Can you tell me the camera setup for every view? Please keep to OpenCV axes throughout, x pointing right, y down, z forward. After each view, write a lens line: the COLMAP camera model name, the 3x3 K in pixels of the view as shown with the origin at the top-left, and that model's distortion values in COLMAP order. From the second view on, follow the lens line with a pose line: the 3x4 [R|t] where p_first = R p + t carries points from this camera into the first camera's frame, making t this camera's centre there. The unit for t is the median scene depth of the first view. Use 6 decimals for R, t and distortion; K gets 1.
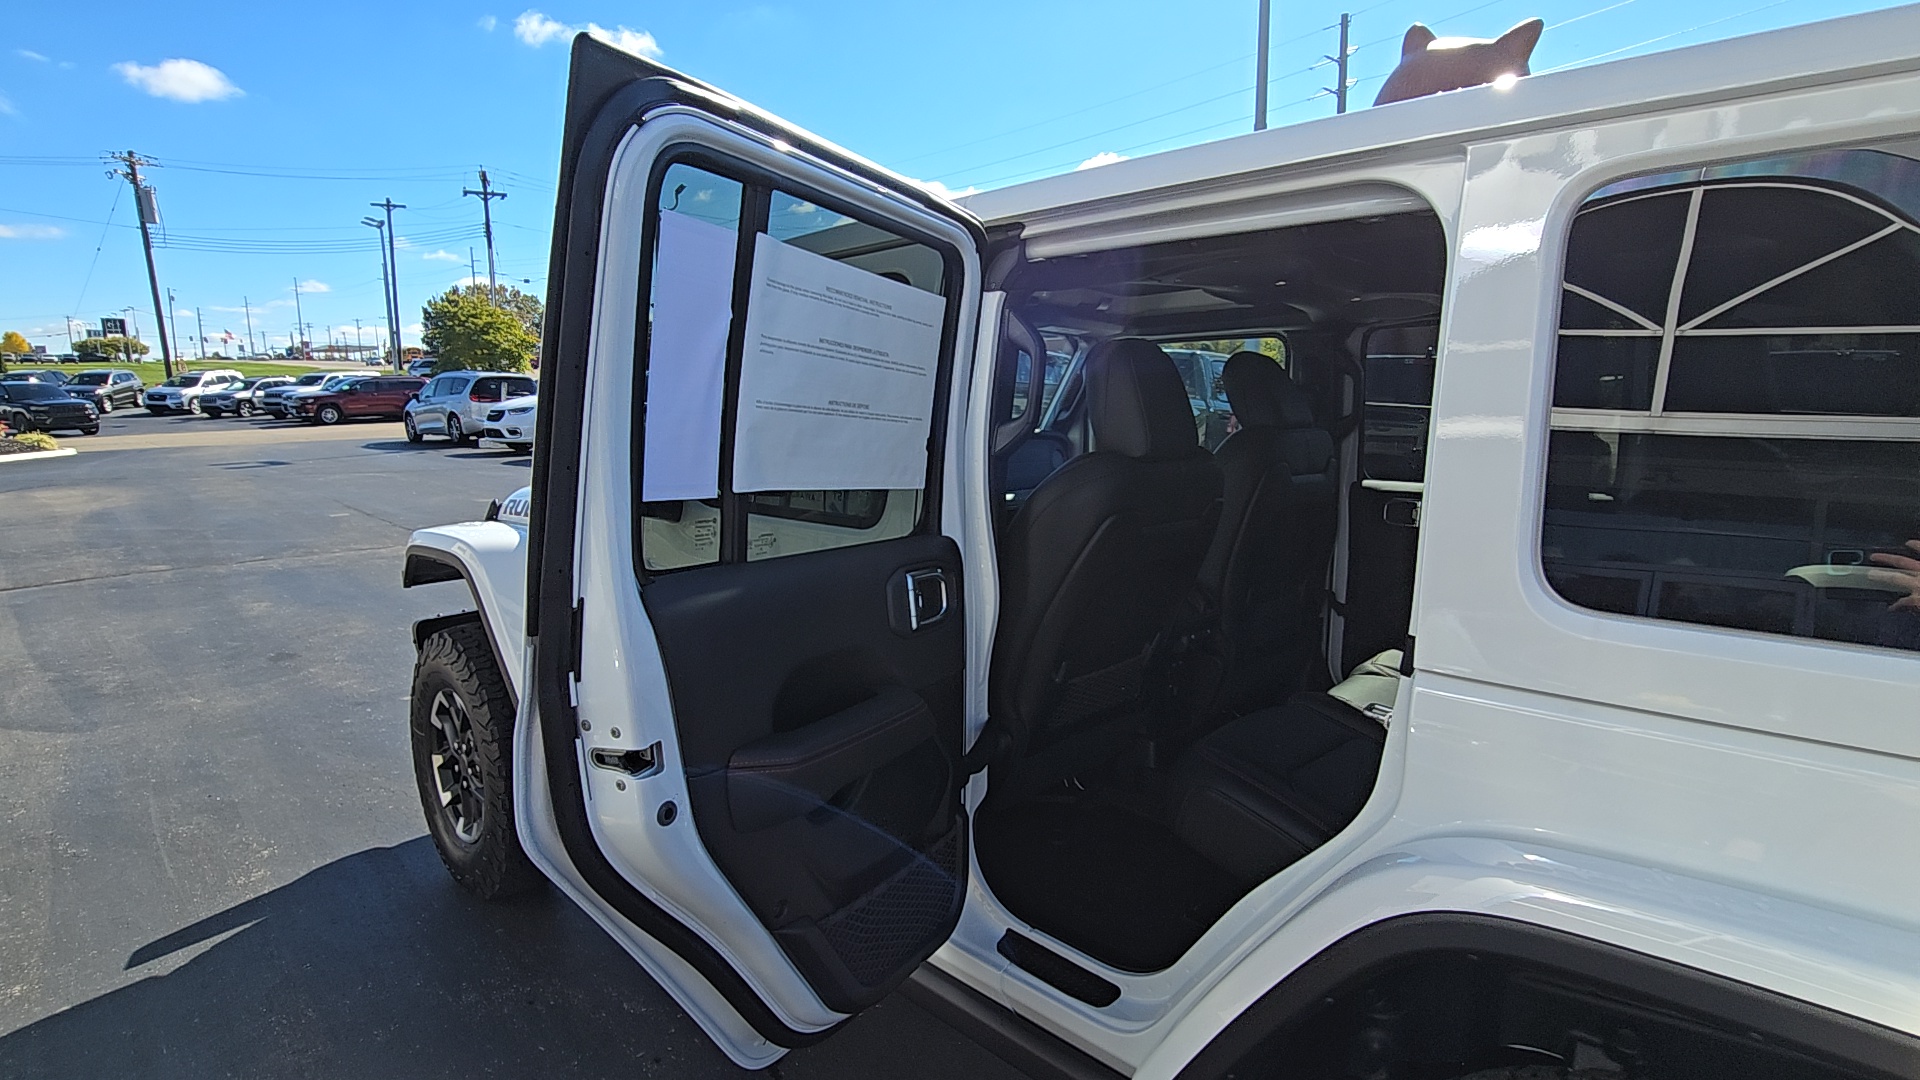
lens RADIAL K [[967.9, 0, 951.6], [0, 967.9, 537.6], [0, 0, 1]] dist [0.001222, -0.001453]
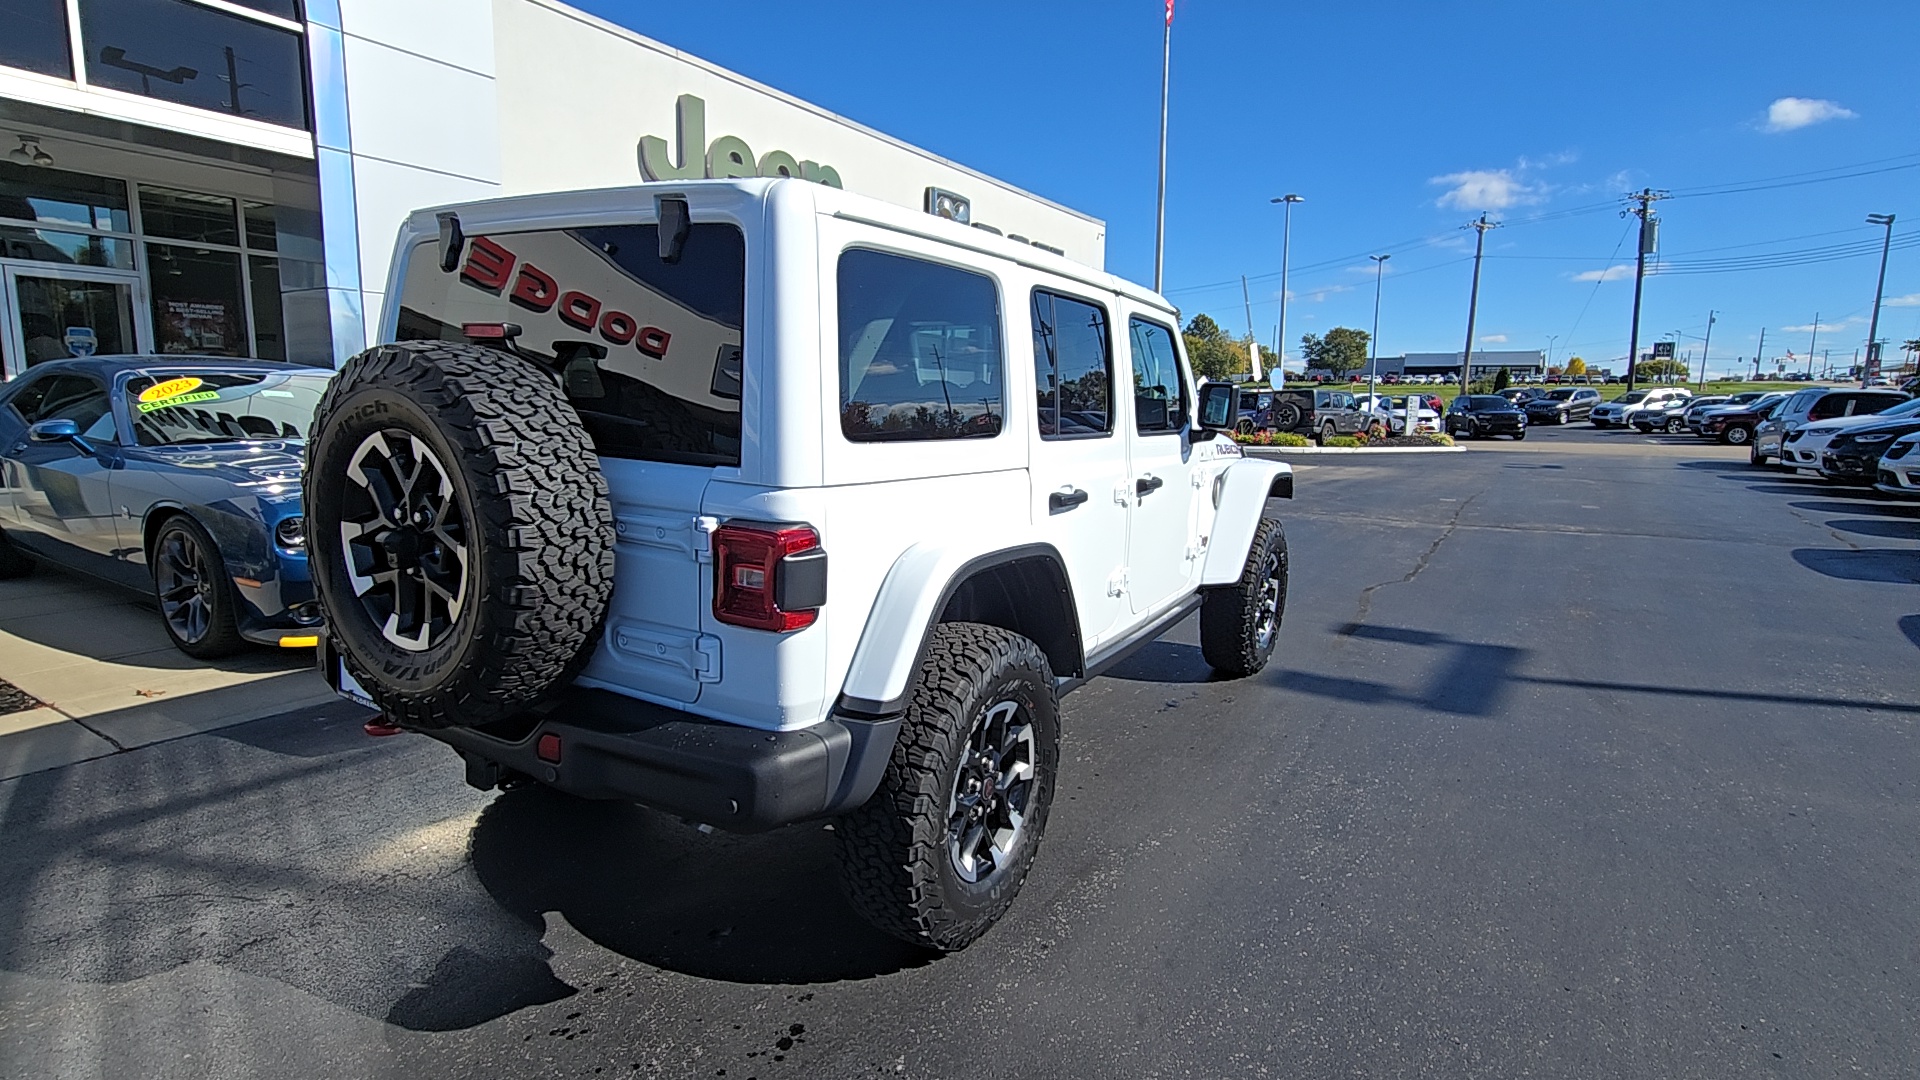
lens RADIAL K [[967.9, 0, 953.9], [0, 967.9, 545.4], [0, 0, 1]] dist [0.001222, -0.001453]
pose [[0.227472, 0.159407, -0.960649, 0.115309], [-0.172731, 0.977472, 0.121297, -0.002346], [0.958343, 0.138342, 0.249882, 0.036781]]
